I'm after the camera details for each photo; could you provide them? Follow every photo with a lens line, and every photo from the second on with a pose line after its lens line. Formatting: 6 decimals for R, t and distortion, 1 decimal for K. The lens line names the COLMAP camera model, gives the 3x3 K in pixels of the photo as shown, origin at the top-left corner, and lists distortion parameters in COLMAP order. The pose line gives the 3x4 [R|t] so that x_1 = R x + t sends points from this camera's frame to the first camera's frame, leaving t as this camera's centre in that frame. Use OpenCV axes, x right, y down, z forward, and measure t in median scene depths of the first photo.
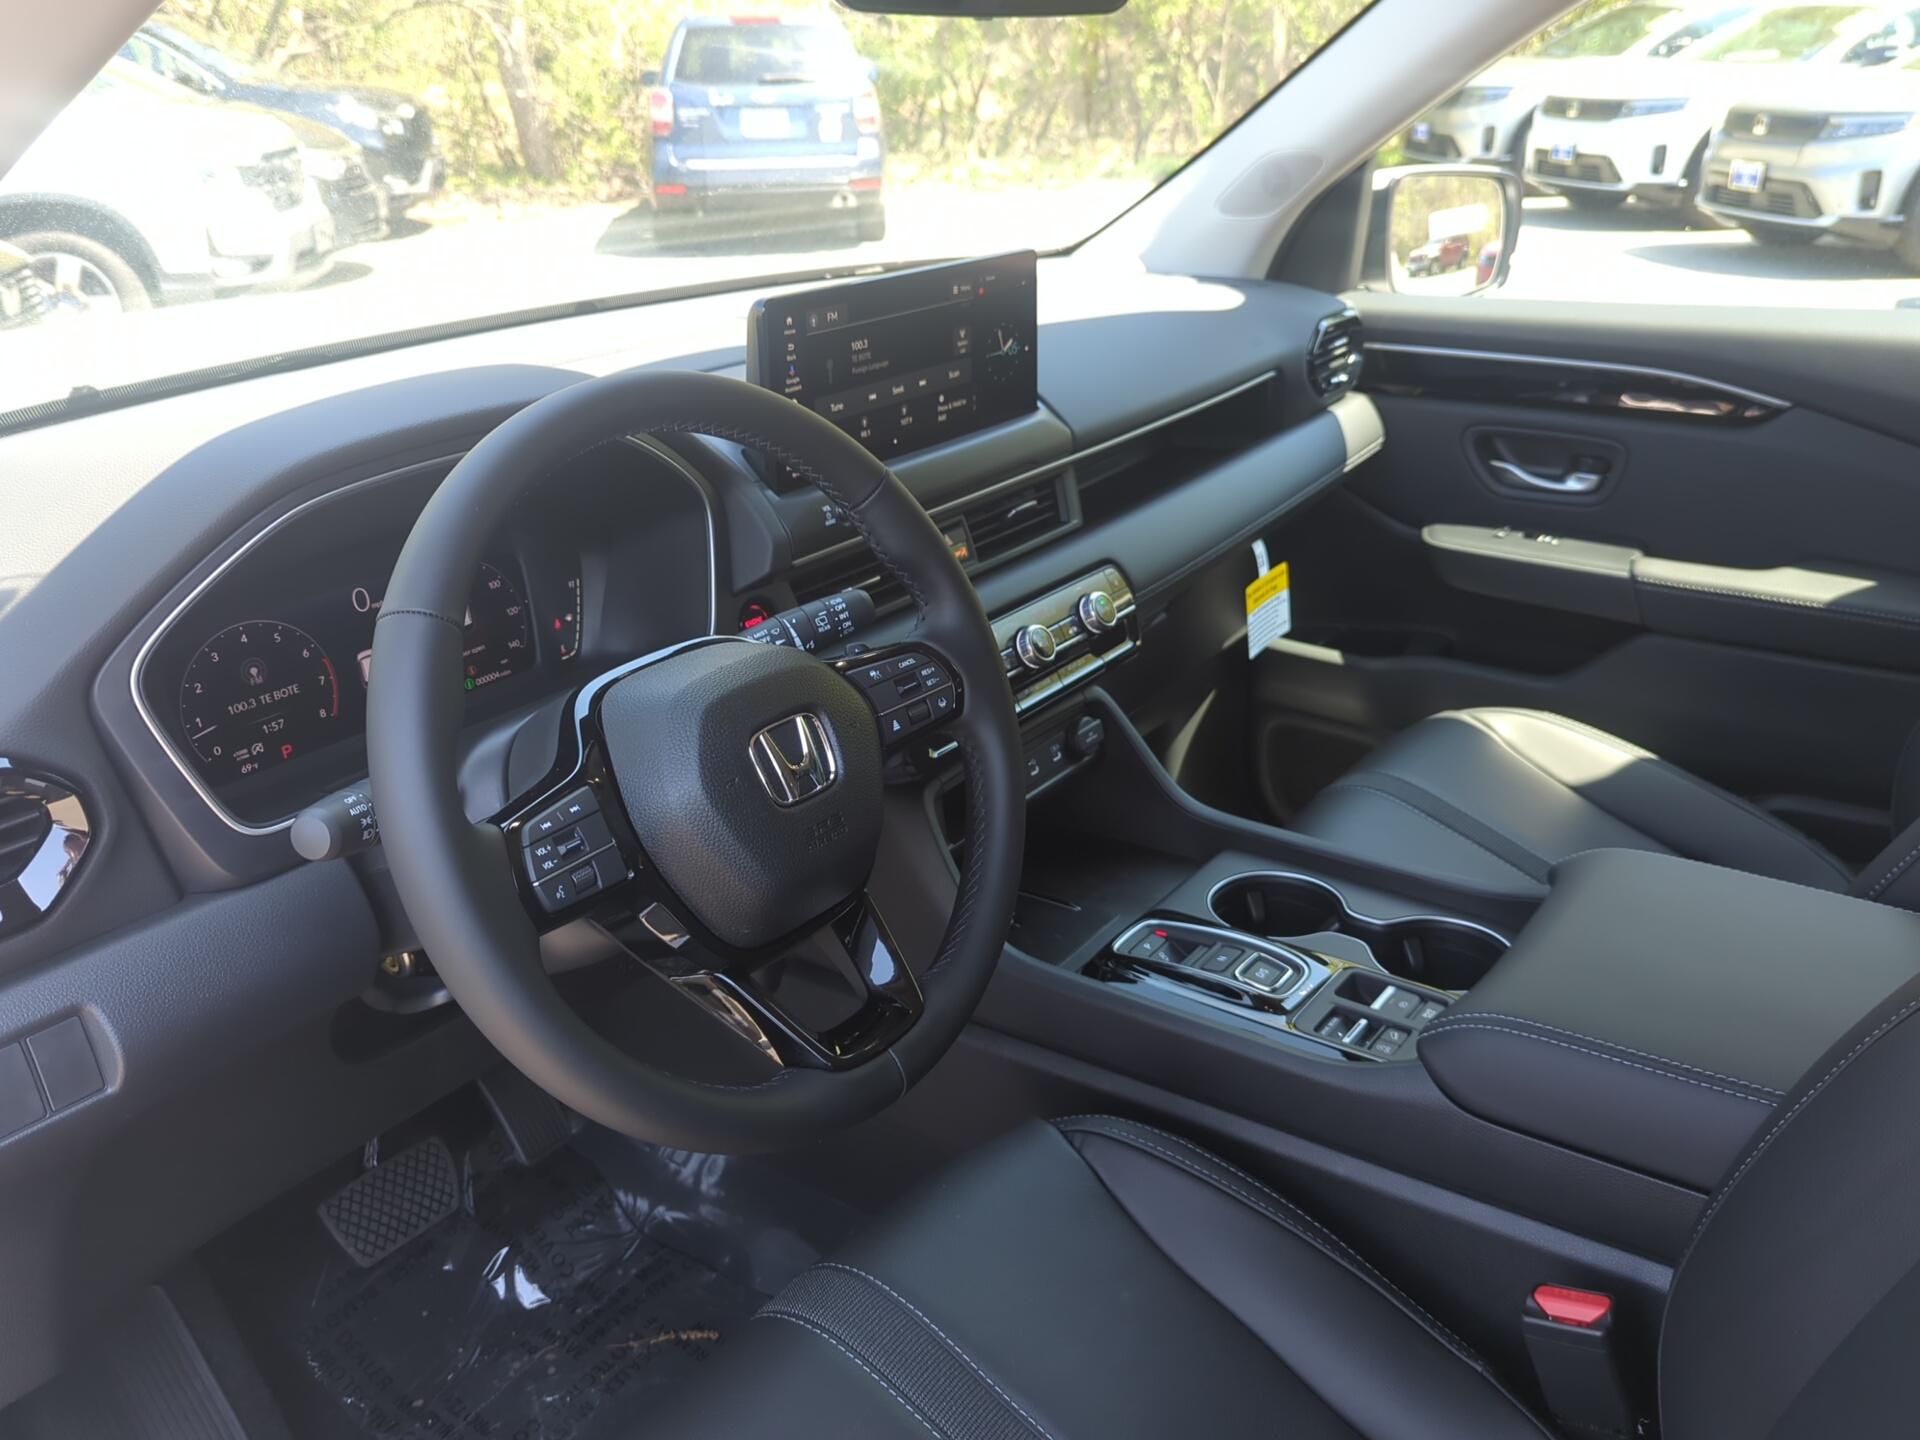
lens RADIAL K [[1560.2, 0, 974.8], [0, 1560.2, 694.3], [0, 0, 1]] dist [0.064324, -0.067765]
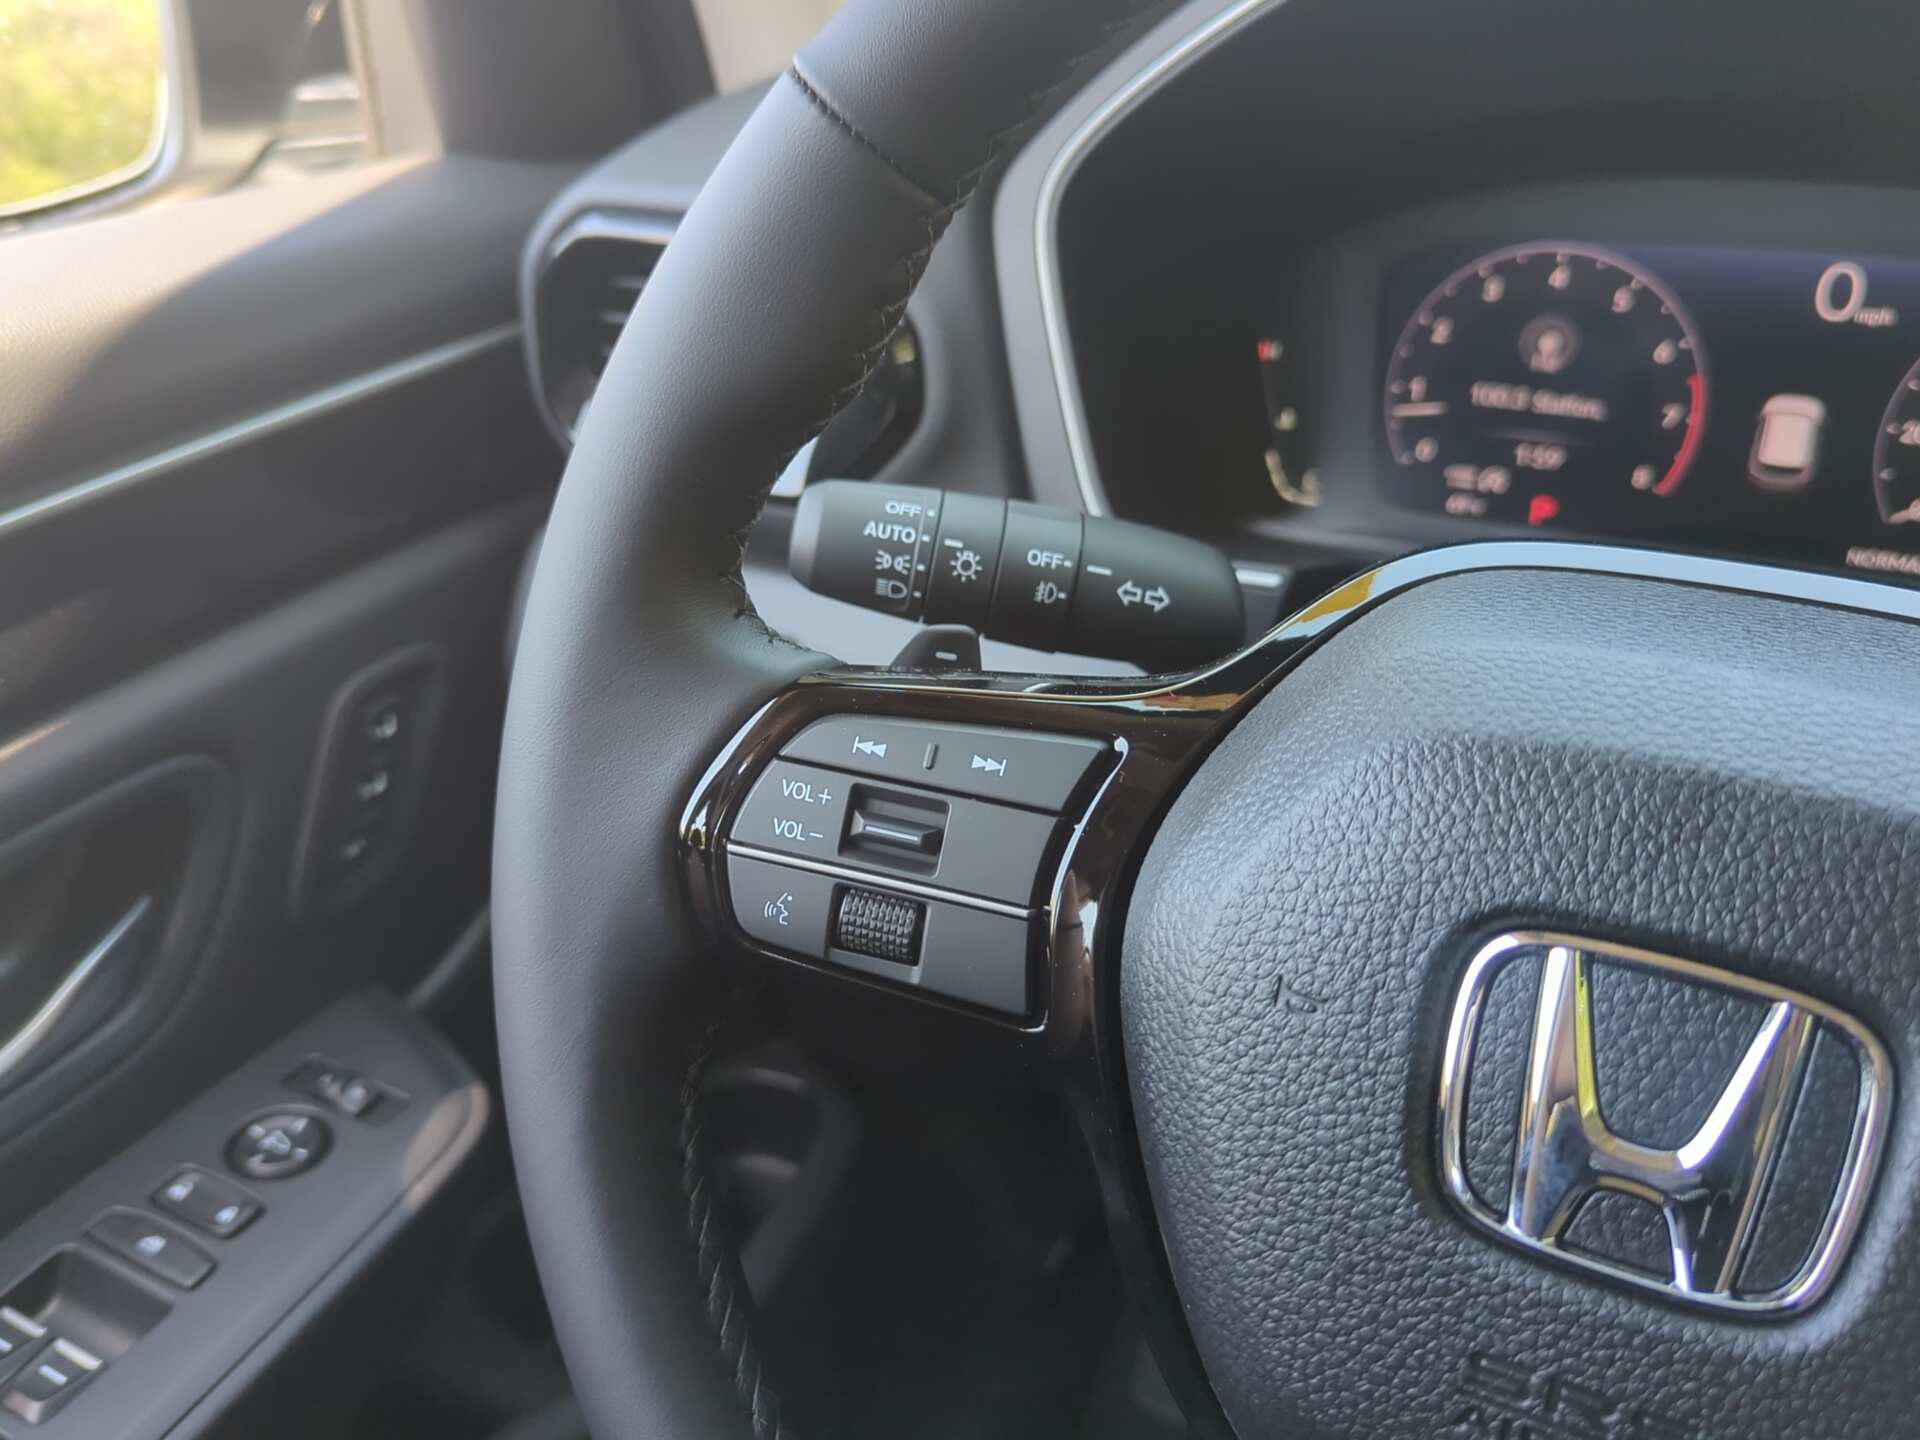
lens RADIAL K [[1695.1, 0, 974.0], [0, 1695.1, 693.1], [0, 0, 1]] dist [0.028948, -0.048029]
pose [[0.174121, 0.469946, -0.865351, 0.043601], [-0.347447, 0.851576, 0.392554, -0.054691], [0.921392, 0.232311, 0.311559, 0.511251]]
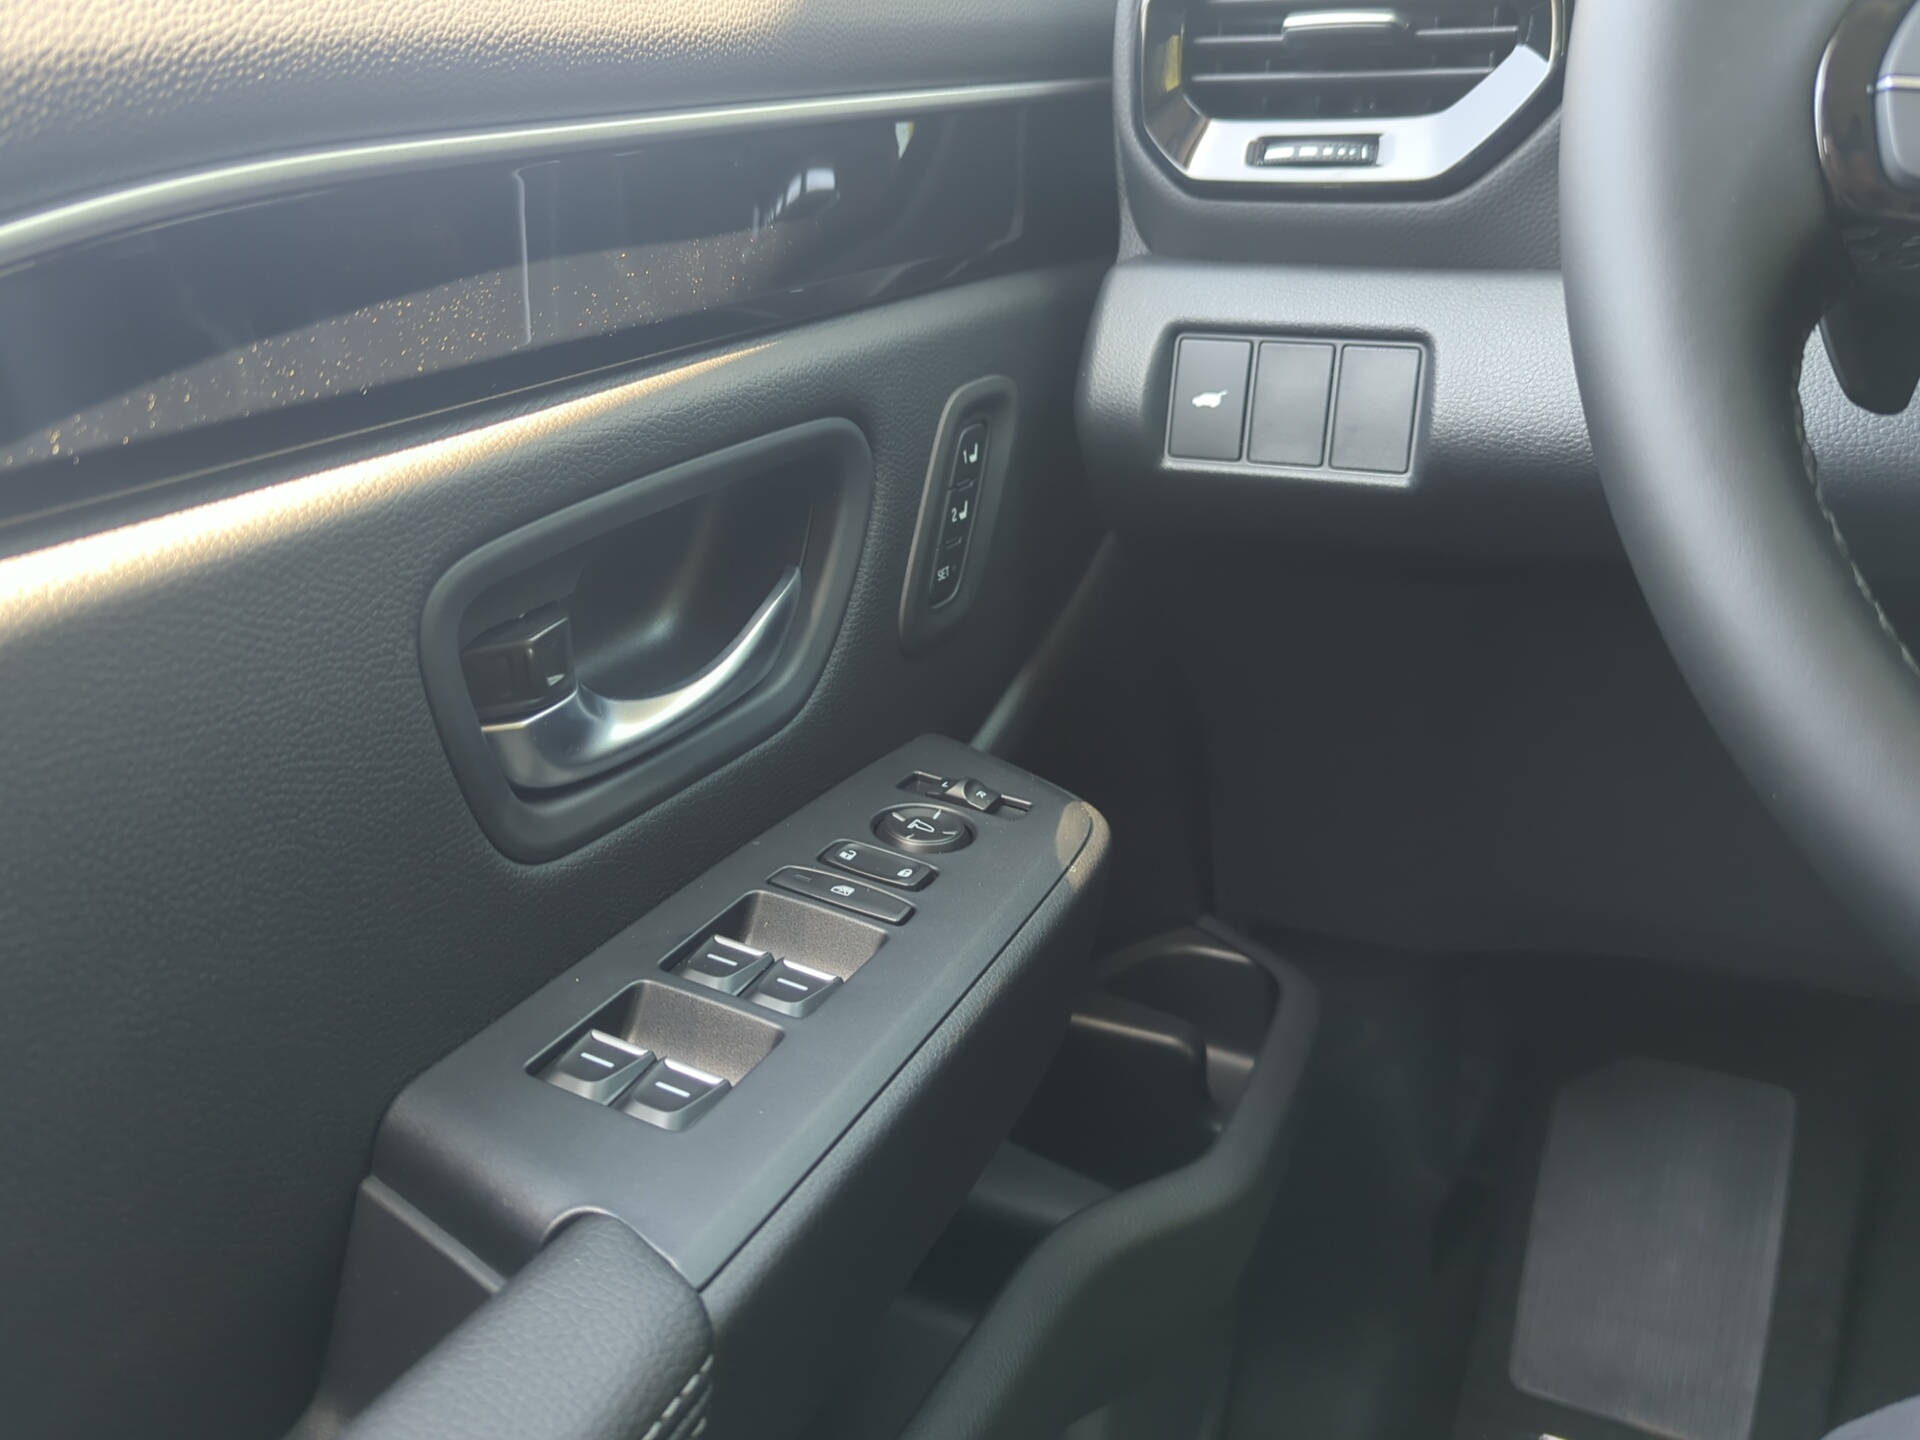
lens RADIAL K [[1683.8, 0, 944.4], [0, 1683.8, 701.9], [0, 0, 1]] dist [0.006014, 0.001885]
pose [[0.147223, 0.360093, -0.921227, 0.057839], [-0.325899, 0.897027, 0.298551, 0.114826], [0.933871, 0.256274, 0.249417, 0.409517]]
